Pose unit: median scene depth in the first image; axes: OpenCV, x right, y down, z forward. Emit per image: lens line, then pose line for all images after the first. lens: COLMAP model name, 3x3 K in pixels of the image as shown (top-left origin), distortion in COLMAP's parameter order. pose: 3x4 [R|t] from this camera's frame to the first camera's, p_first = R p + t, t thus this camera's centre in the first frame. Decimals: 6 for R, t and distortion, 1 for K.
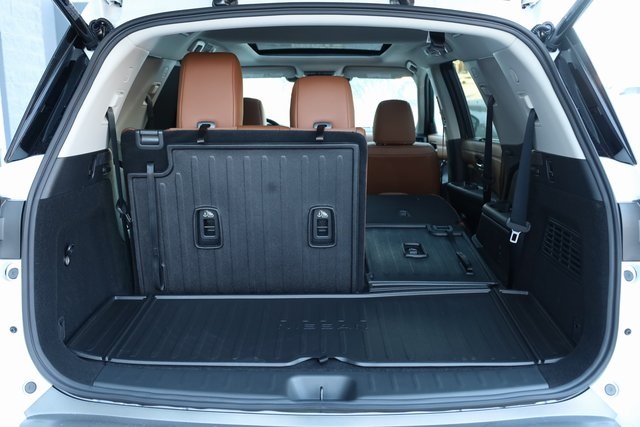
lens RADIAL K [[655.0, 0, 320.0], [0, 655.0, 213.5], [0, 0, 1]] dist [-0.002172, 0.008891]
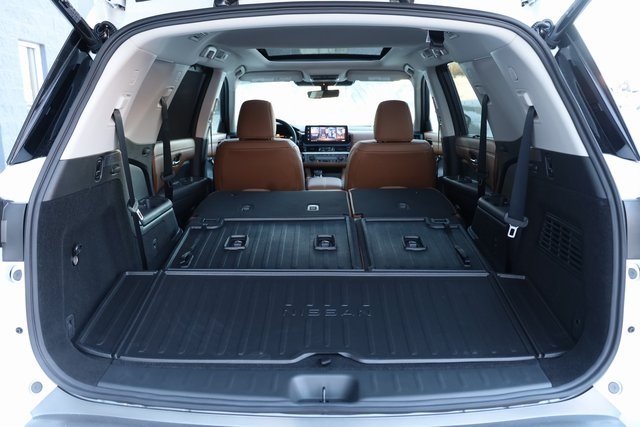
lens RADIAL K [[565.6, 0, 320.0], [0, 565.6, 213.5], [0, 0, 1]] dist [0.001805, -0.005427]
pose [[0.999851, -0.008121, -0.015241, 0.010247], [0.008452, 0.999727, 0.021767, -0.016634], [0.015060, -0.021893, 0.999647, 0.123320]]
